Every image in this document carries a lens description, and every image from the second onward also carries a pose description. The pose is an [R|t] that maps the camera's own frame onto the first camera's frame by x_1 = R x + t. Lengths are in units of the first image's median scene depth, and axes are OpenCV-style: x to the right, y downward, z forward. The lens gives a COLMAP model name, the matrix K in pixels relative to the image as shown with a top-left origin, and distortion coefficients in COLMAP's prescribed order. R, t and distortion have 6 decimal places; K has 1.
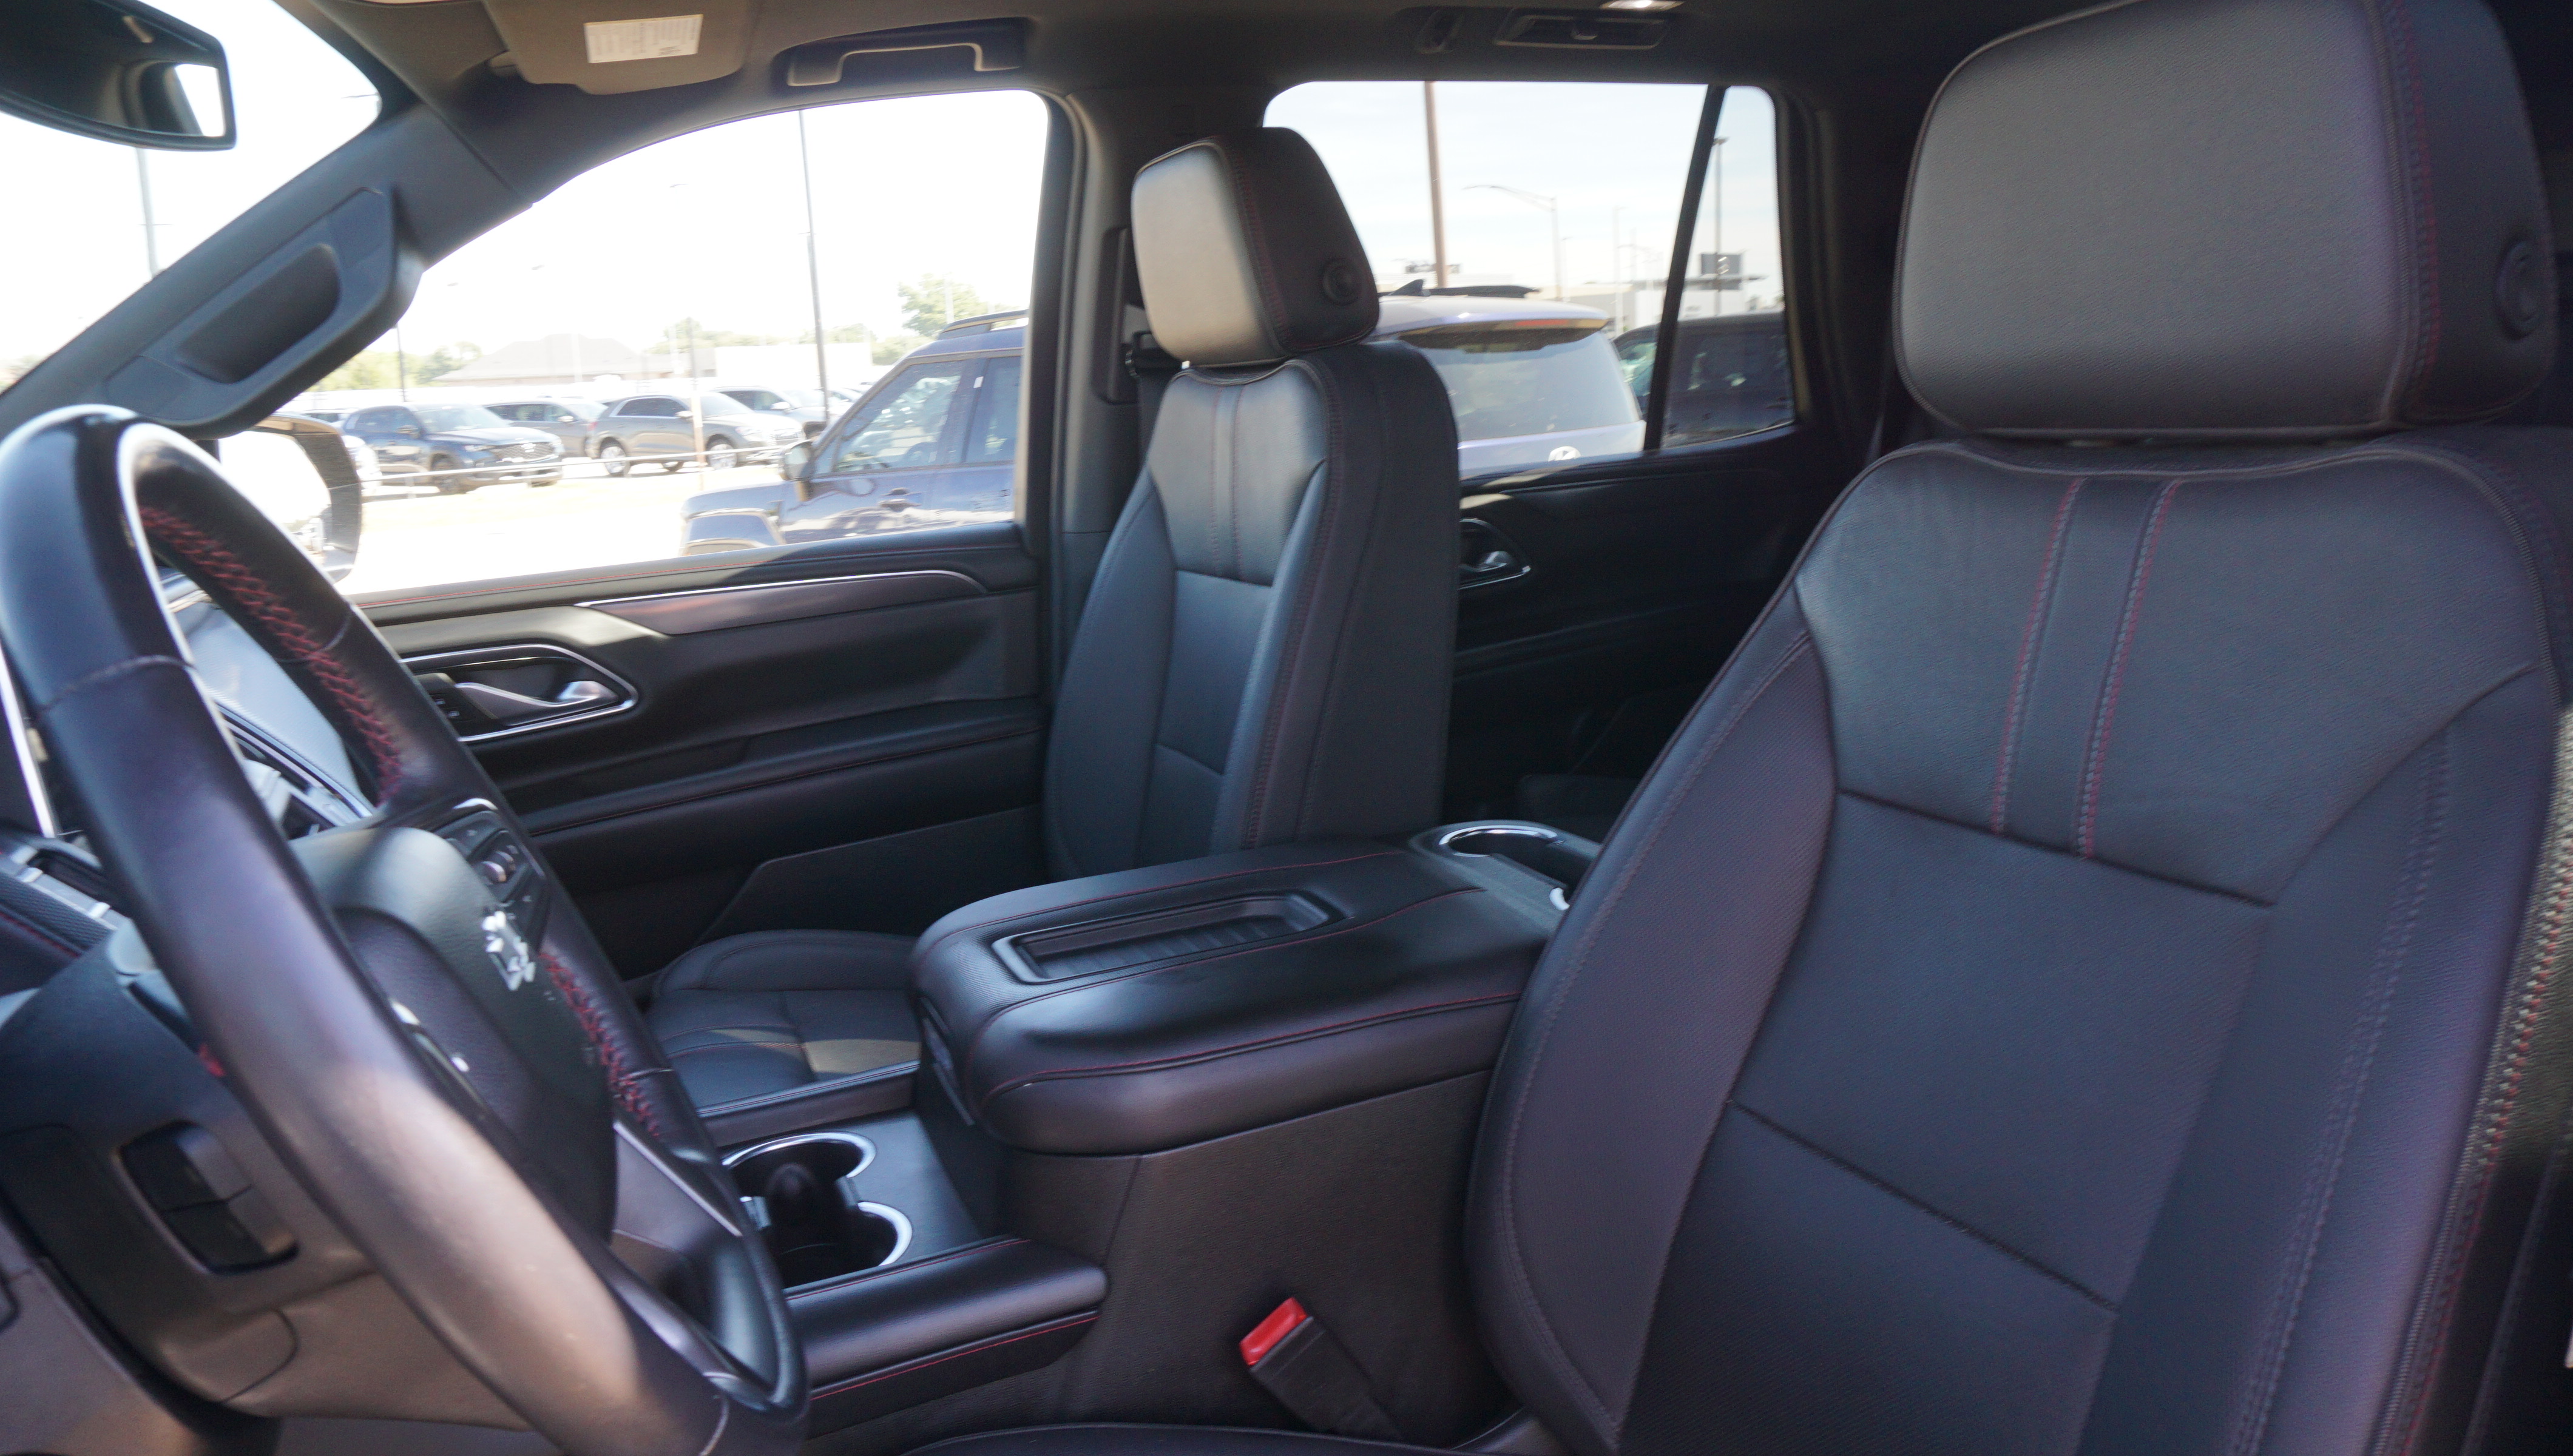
lens RADIAL K [[1761.9, 0, 1306.3], [0, 1761.9, 792.8], [0, 0, 1]] dist [-0.063687, 0.052524]
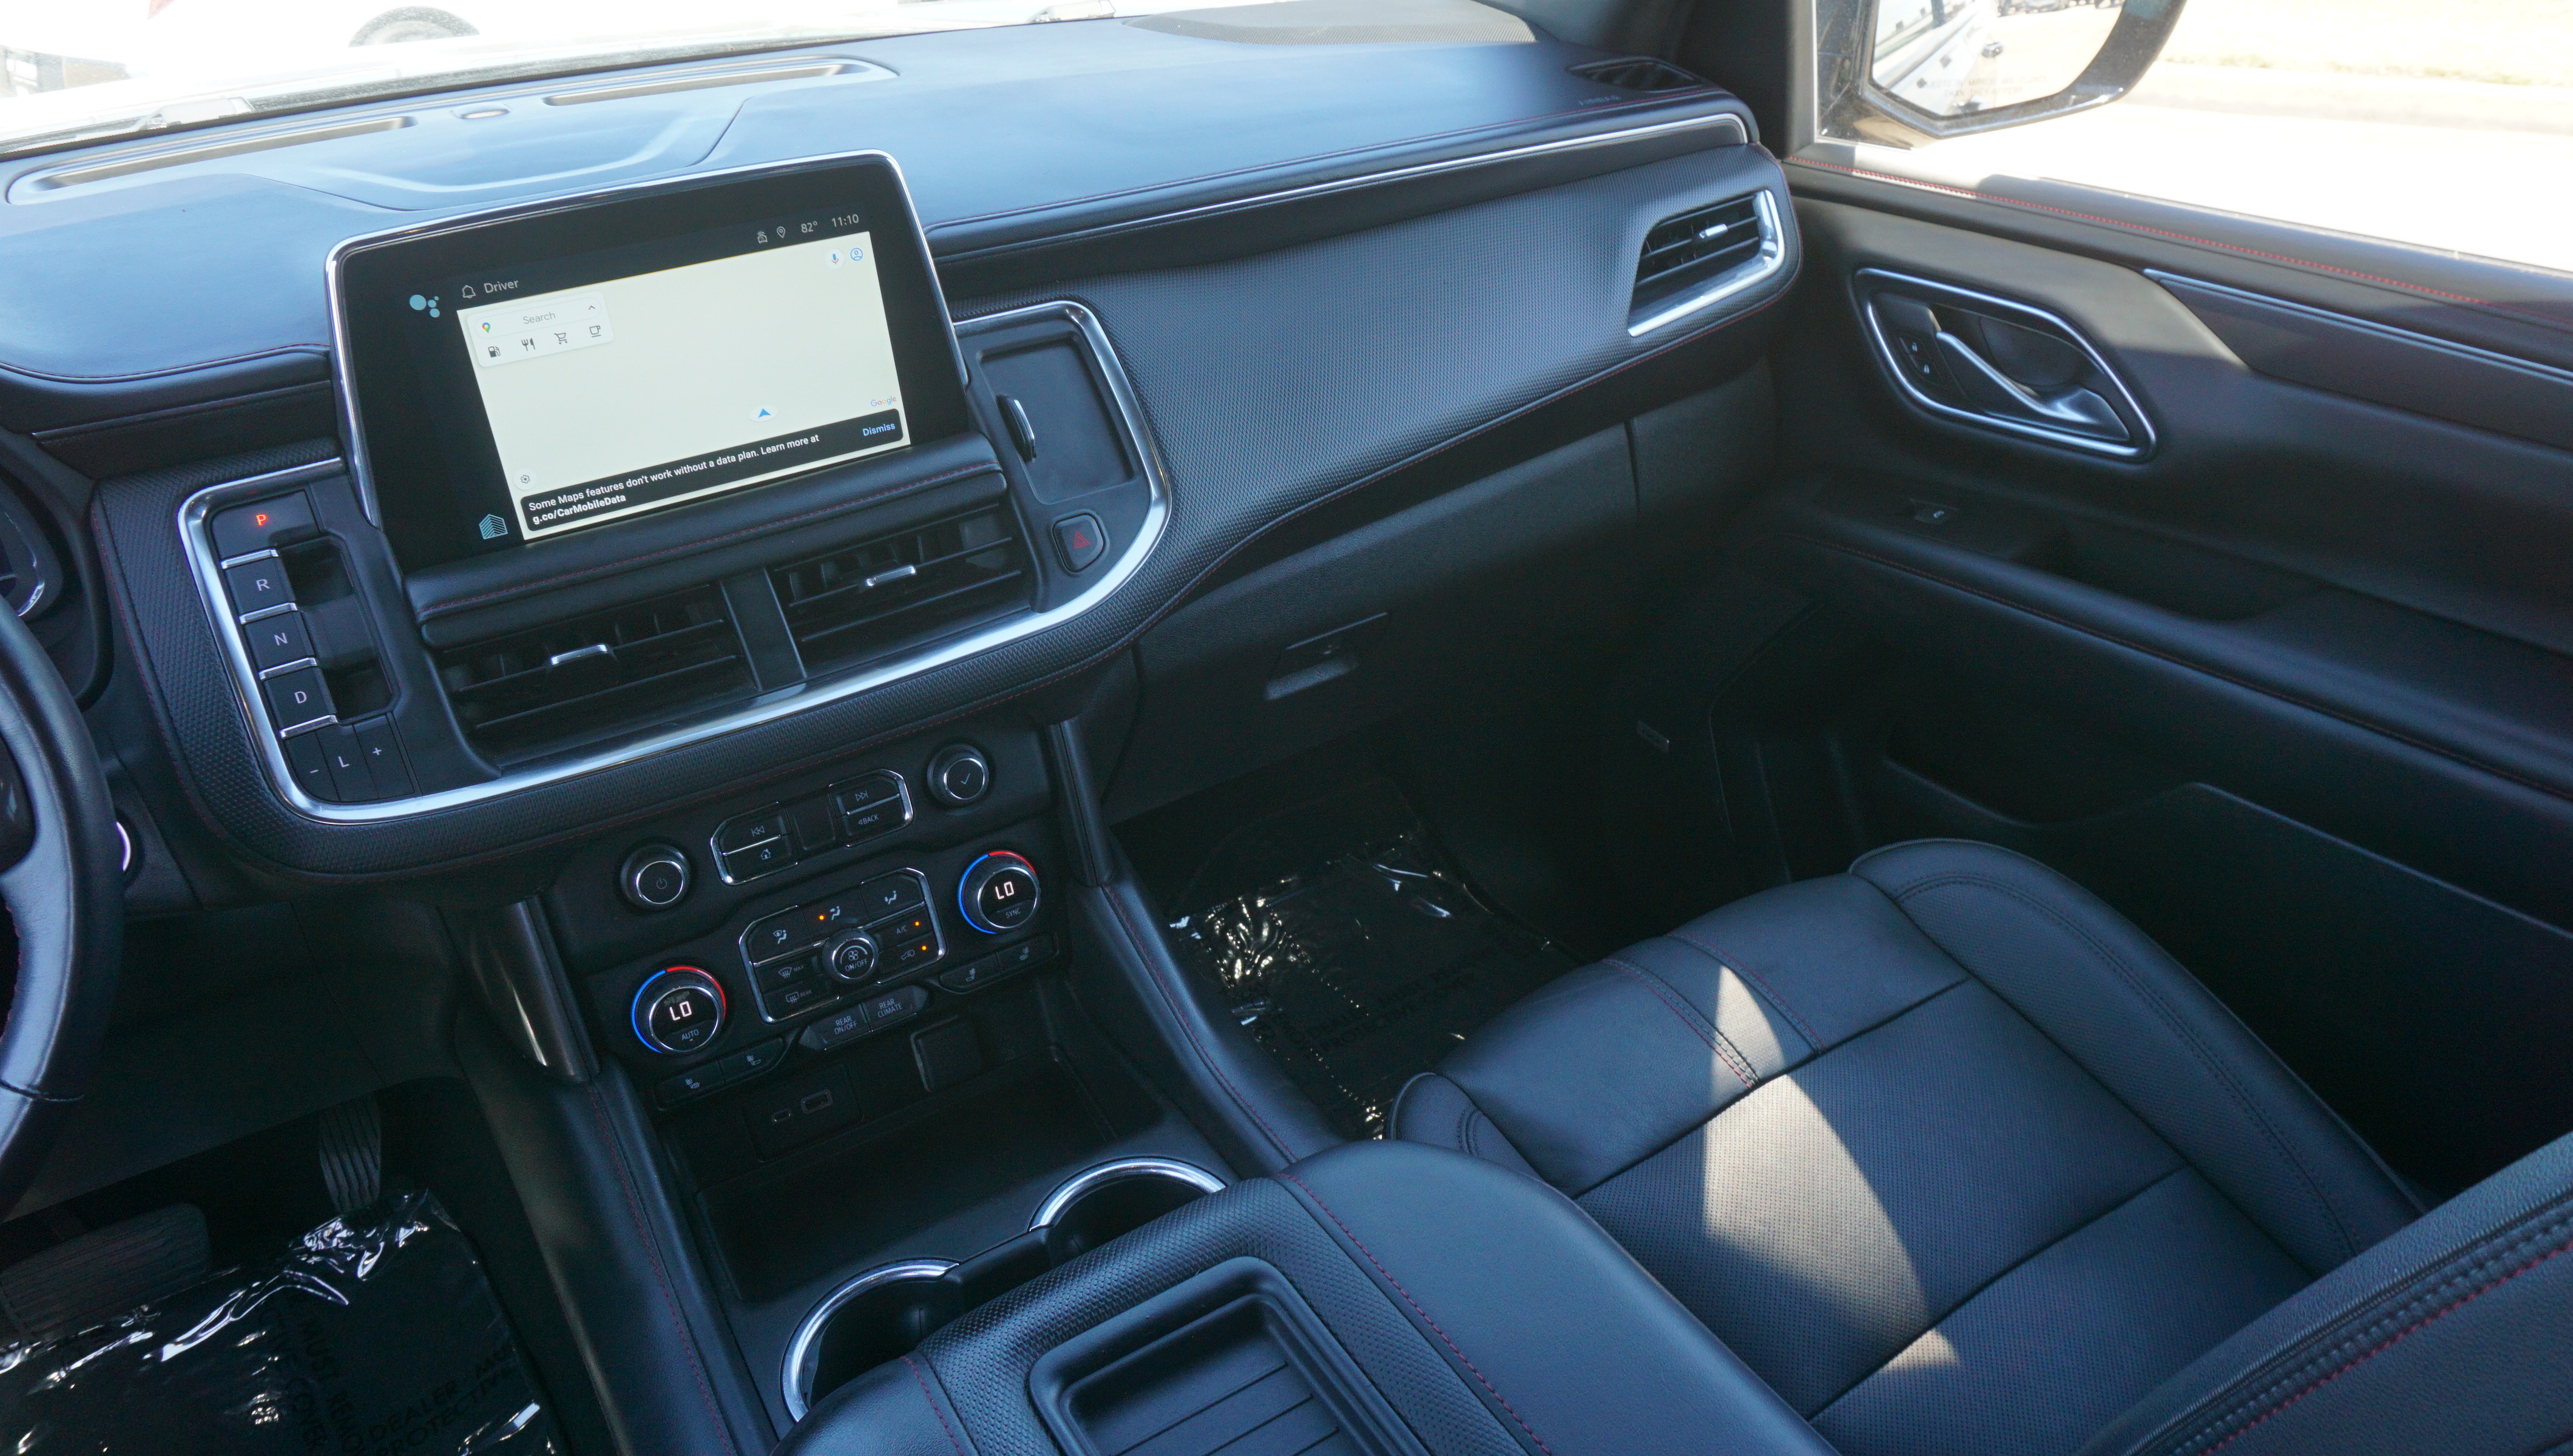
lens RADIAL K [[1736.7, 0, 1291.8], [0, 1736.7, 729.6], [0, 0, 1]] dist [-0.052174, 0.044661]
pose [[0.115011, 0.551116, -0.826465, 0.199778], [-0.186748, 0.829147, 0.526916, -0.348633], [0.975652, 0.093739, 0.198281, 0.883438]]
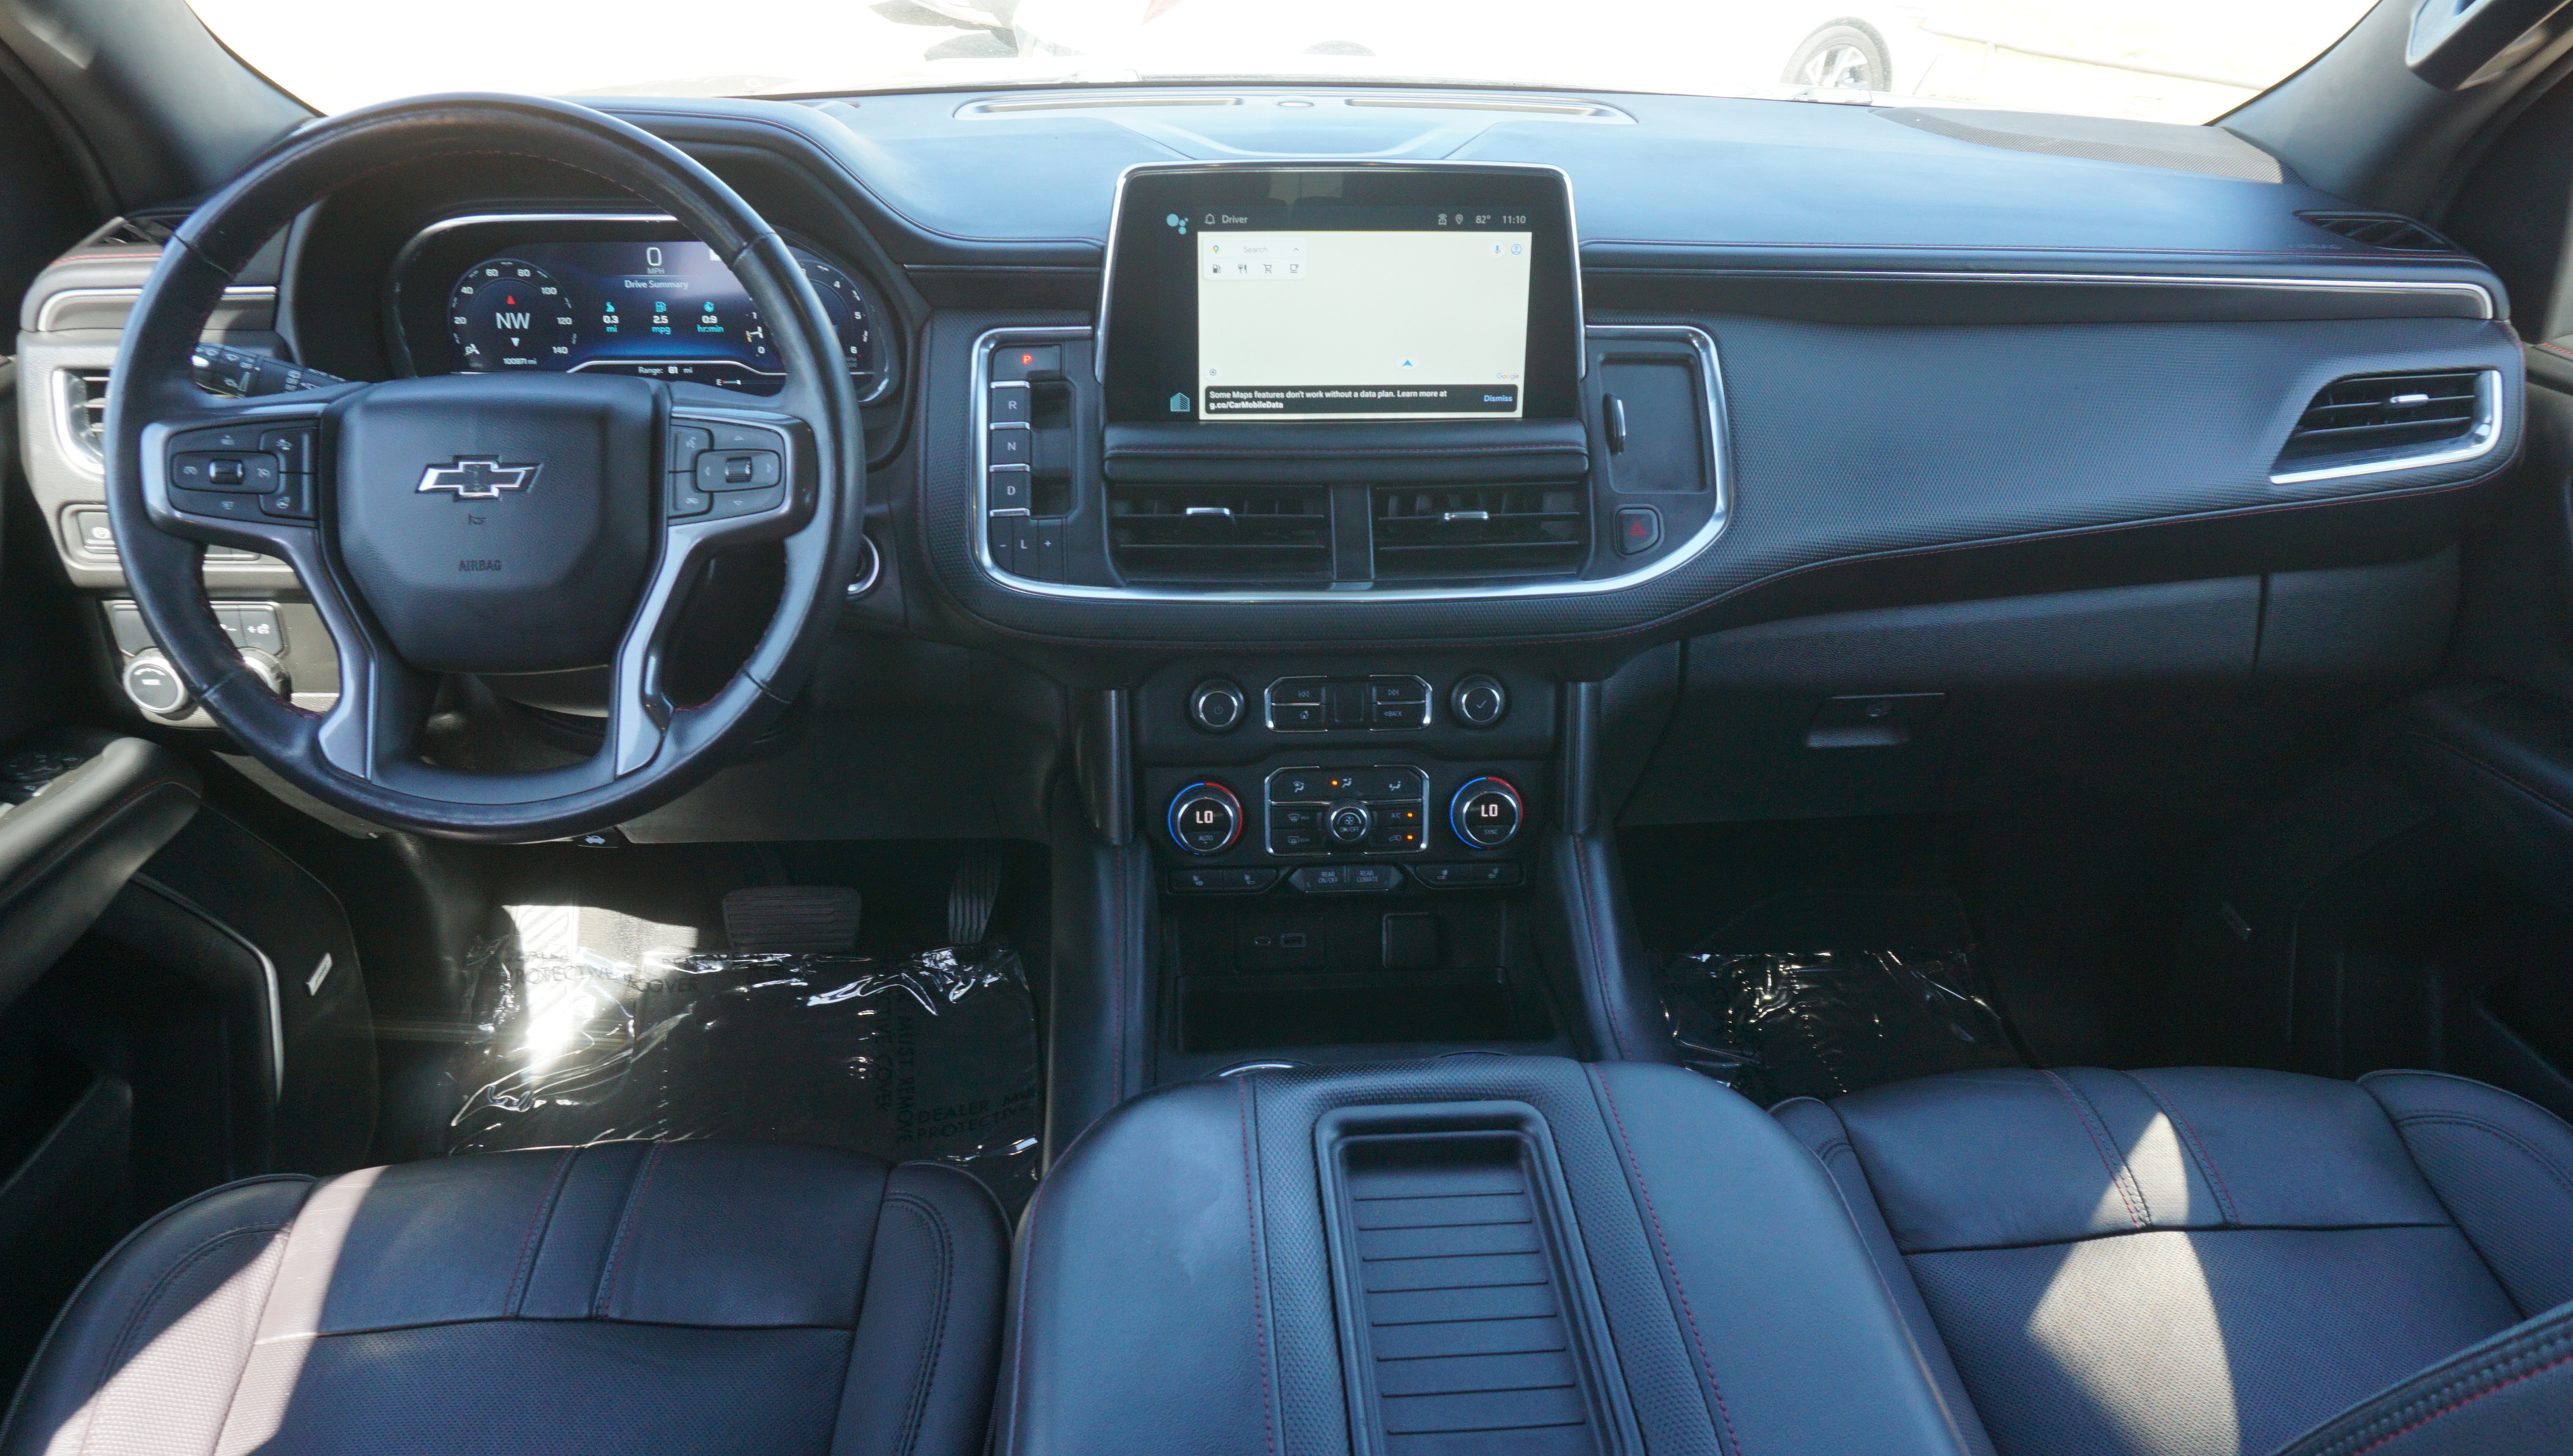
lens RADIAL K [[1736.7, 0, 1291.8], [0, 1736.7, 729.6], [0, 0, 1]] dist [-0.052174, 0.044661]
pose [[-0.369285, 0.475426, -0.798498, 0.311478], [-0.202499, 0.797419, 0.568434, -0.373904], [0.906985, 0.371610, -0.198202, 0.988353]]
